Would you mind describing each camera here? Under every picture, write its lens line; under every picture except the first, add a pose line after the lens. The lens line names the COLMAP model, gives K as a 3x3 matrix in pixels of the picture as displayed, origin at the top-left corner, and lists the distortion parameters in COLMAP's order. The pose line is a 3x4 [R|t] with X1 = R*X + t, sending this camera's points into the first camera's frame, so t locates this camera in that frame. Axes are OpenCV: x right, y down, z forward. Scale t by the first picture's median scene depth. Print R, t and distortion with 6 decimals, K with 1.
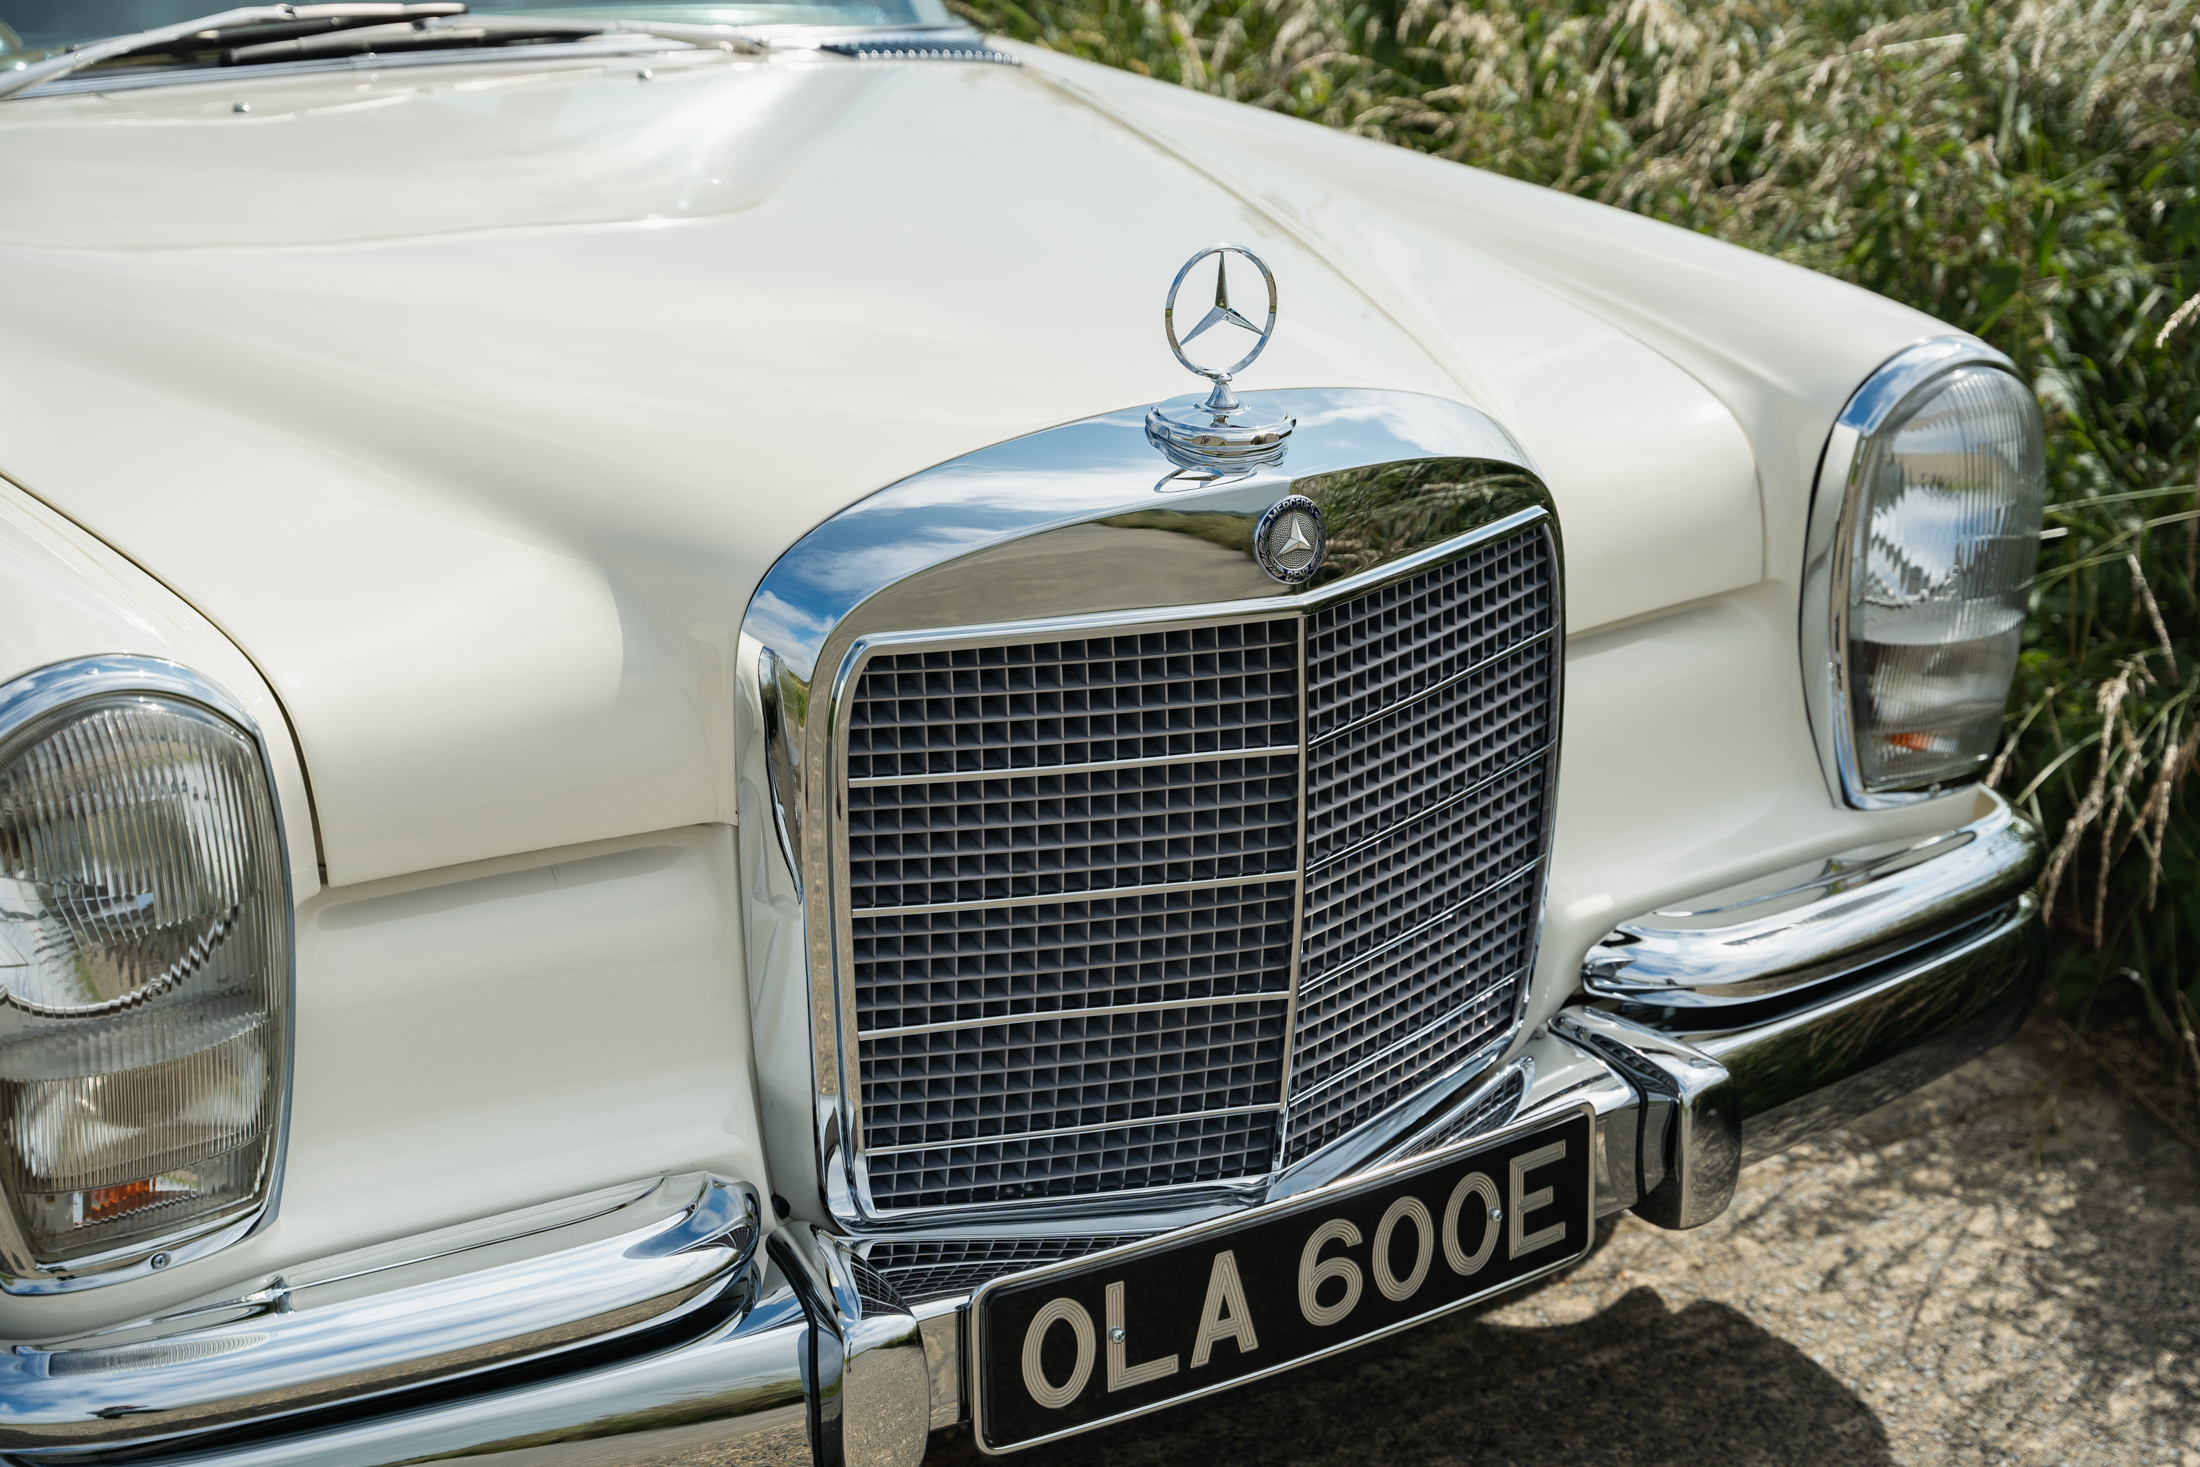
lens RADIAL K [[3690.7, 0, 1102.6], [0, 3690.7, 774.6], [0, 0, 1]] dist [0.194489, 0.000000]
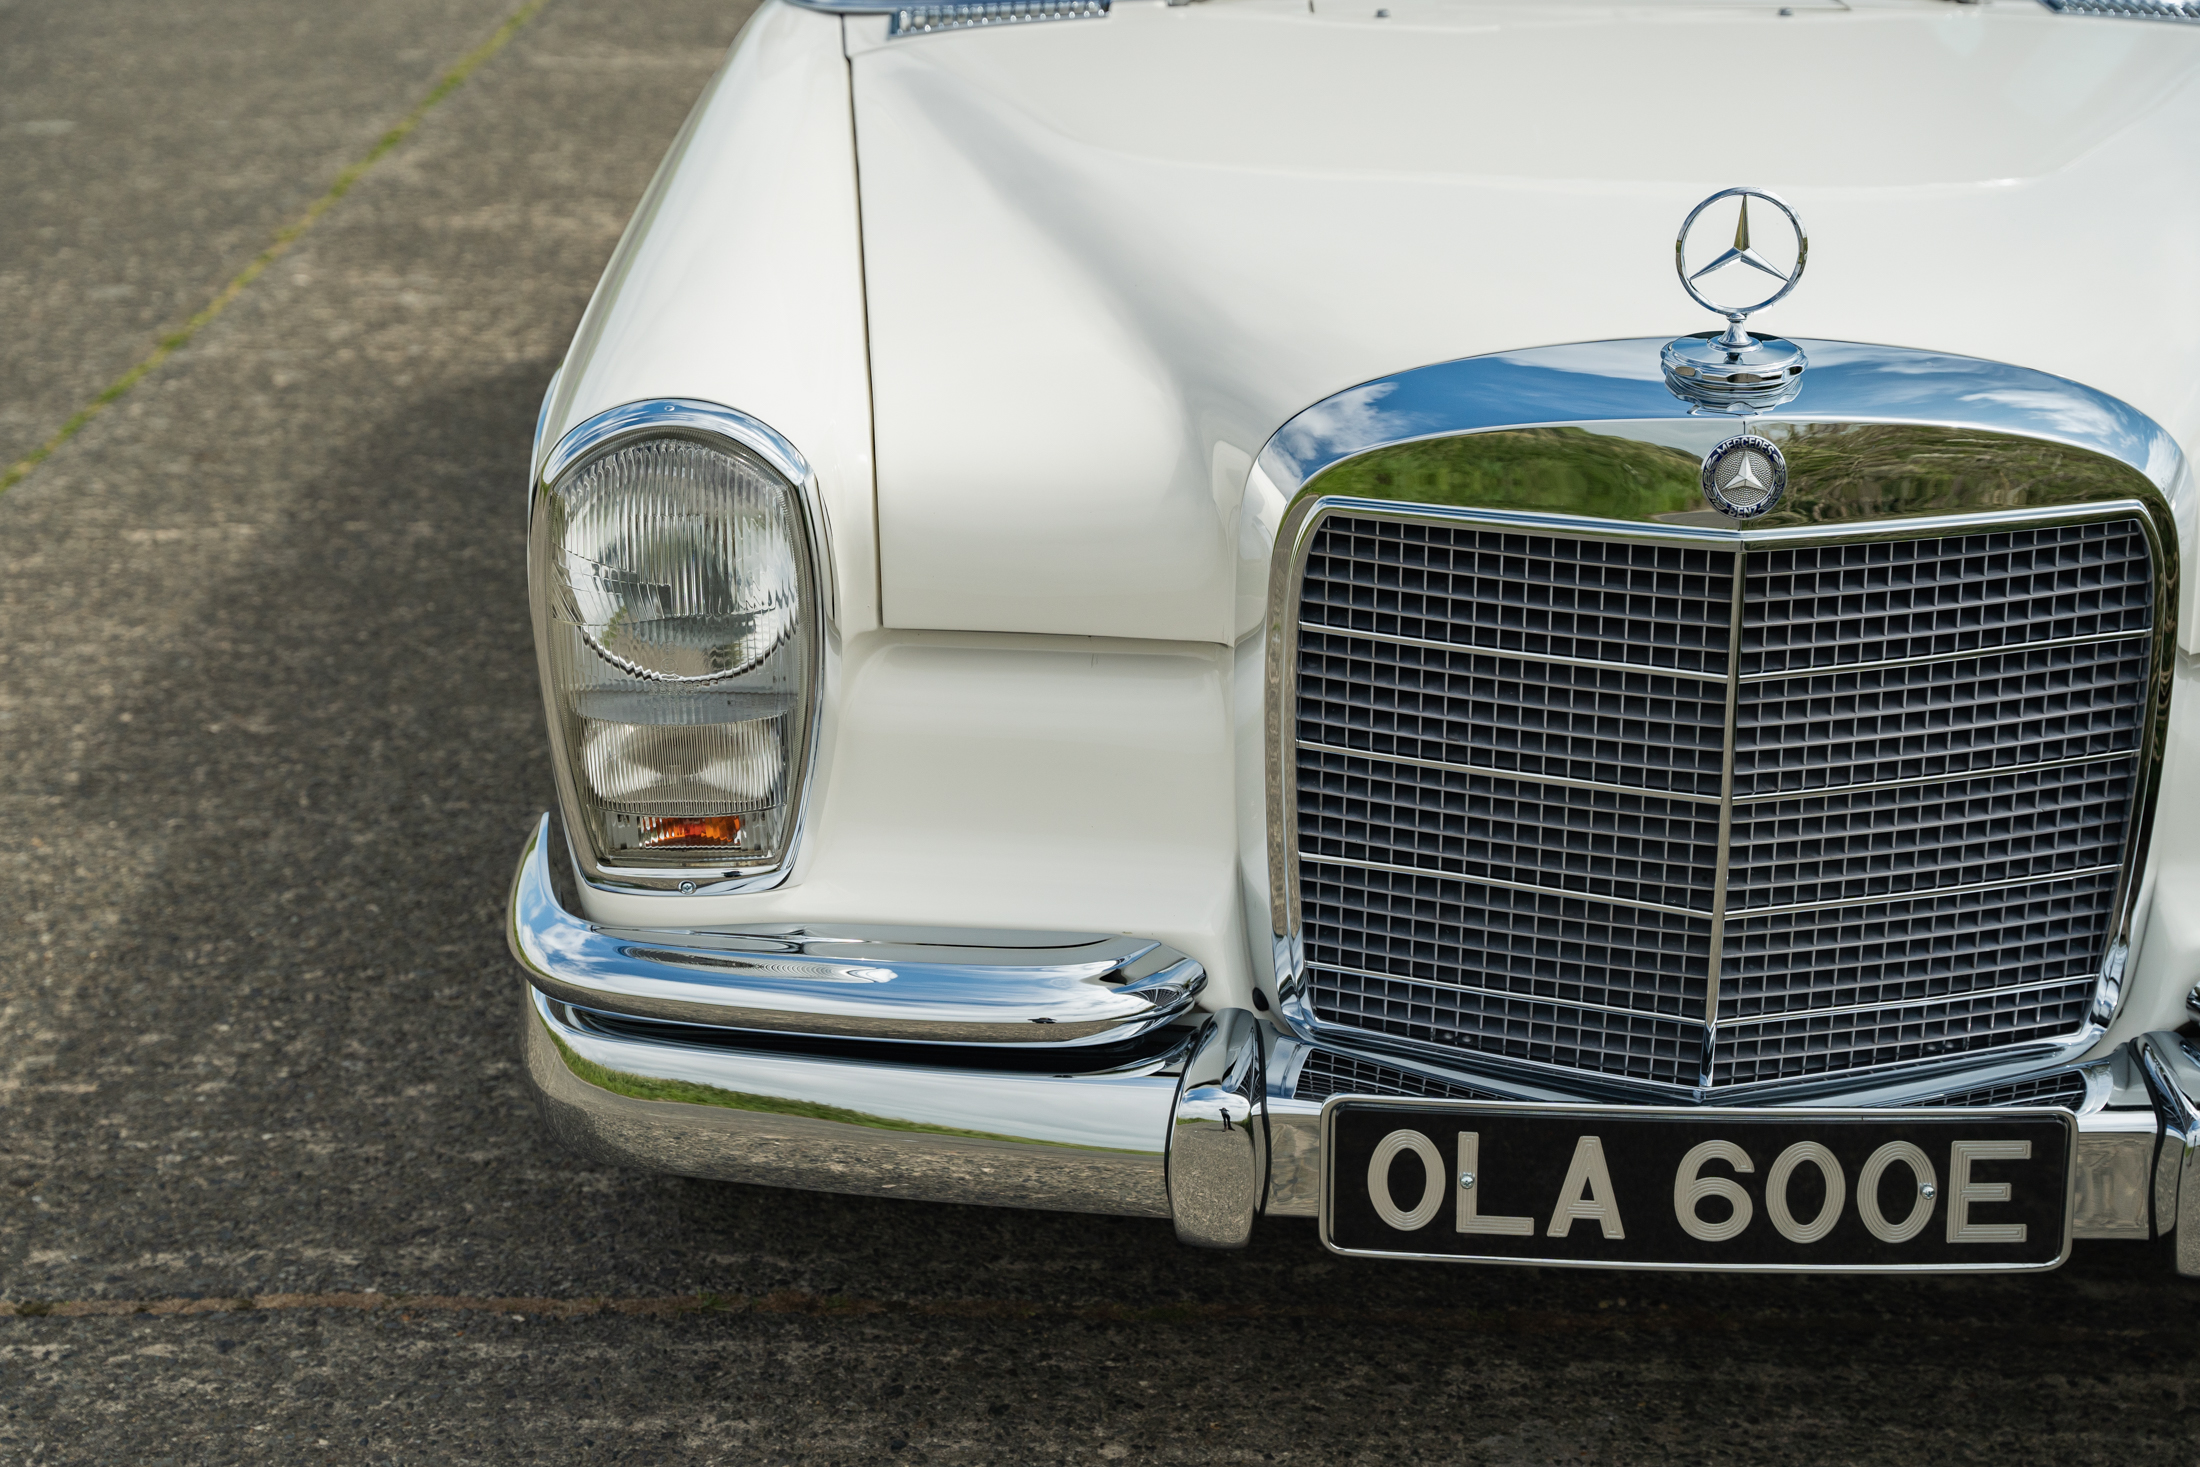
lens RADIAL K [[3724.1, 0, 1096.9], [0, 3724.1, 739.9], [0, 0, 1]] dist [0.187966, 0.000000]
pose [[0.809142, 0.194362, -0.554538, 0.484751], [-0.195293, 0.979018, 0.058181, -0.016330], [0.554211, 0.061221, 0.830122, 0.028348]]
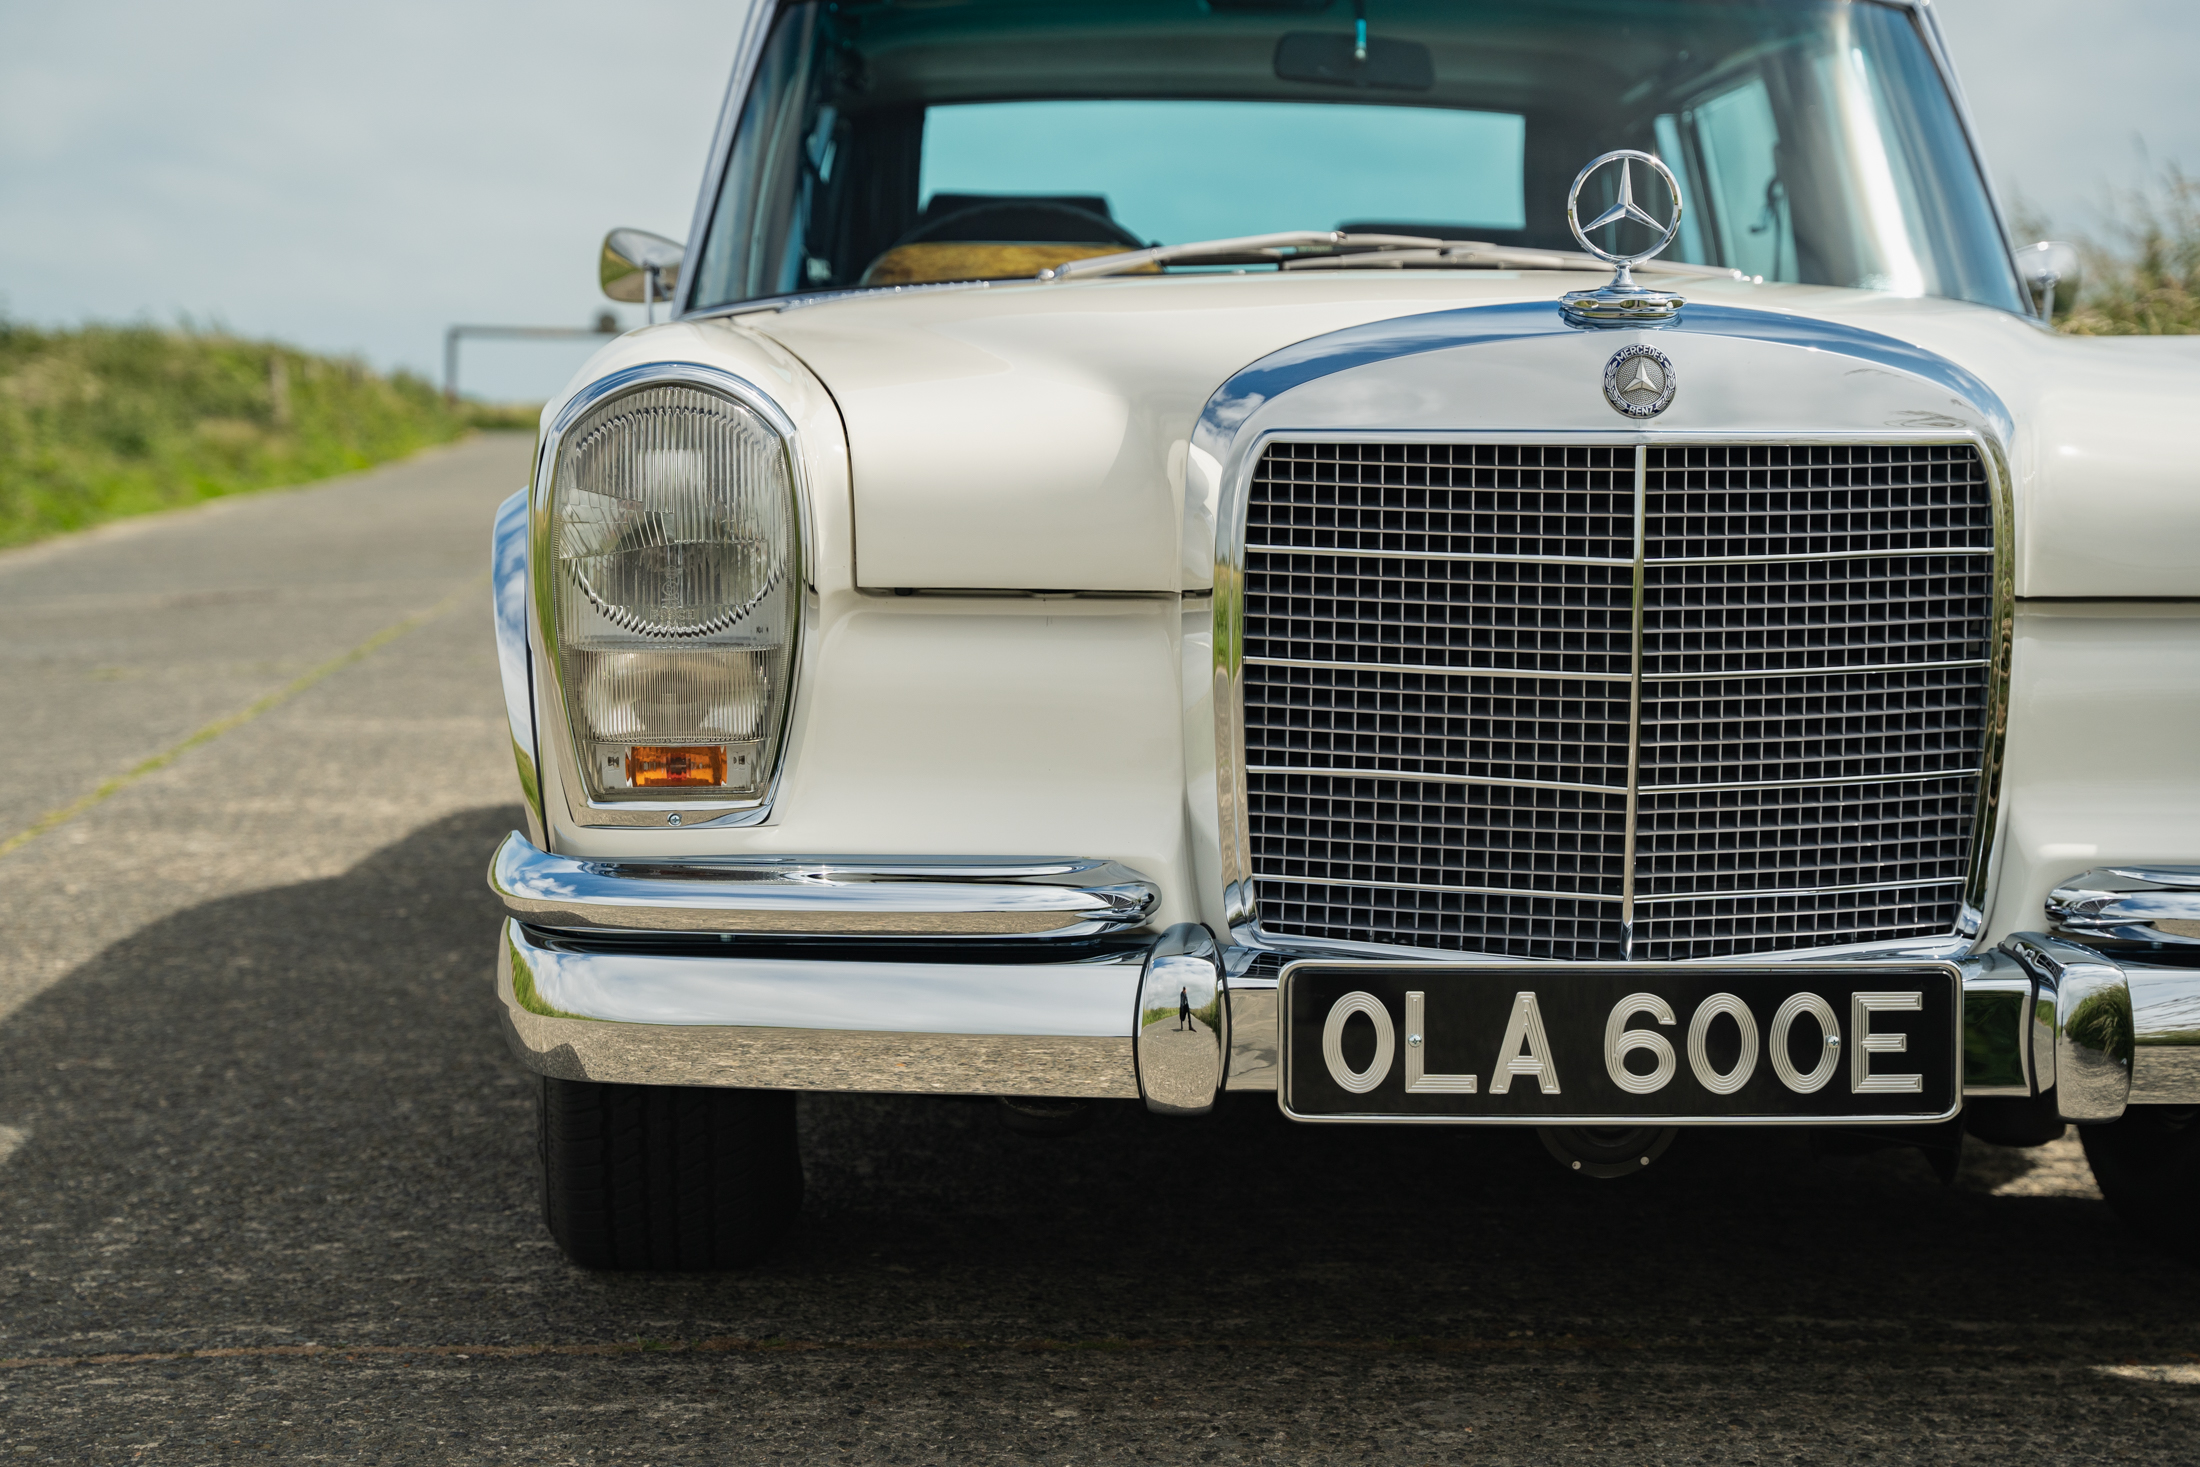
lens RADIAL K [[3895.4, 0, 1099.9], [0, 3895.4, 744.4], [0, 0, 1]] dist [0.216659, 0.000000]
pose [[0.857271, 0.051978, -0.512235, 0.531388], [-0.178812, 0.963021, -0.201538, 0.319751], [0.482817, 0.264367, 0.834864, -0.095152]]
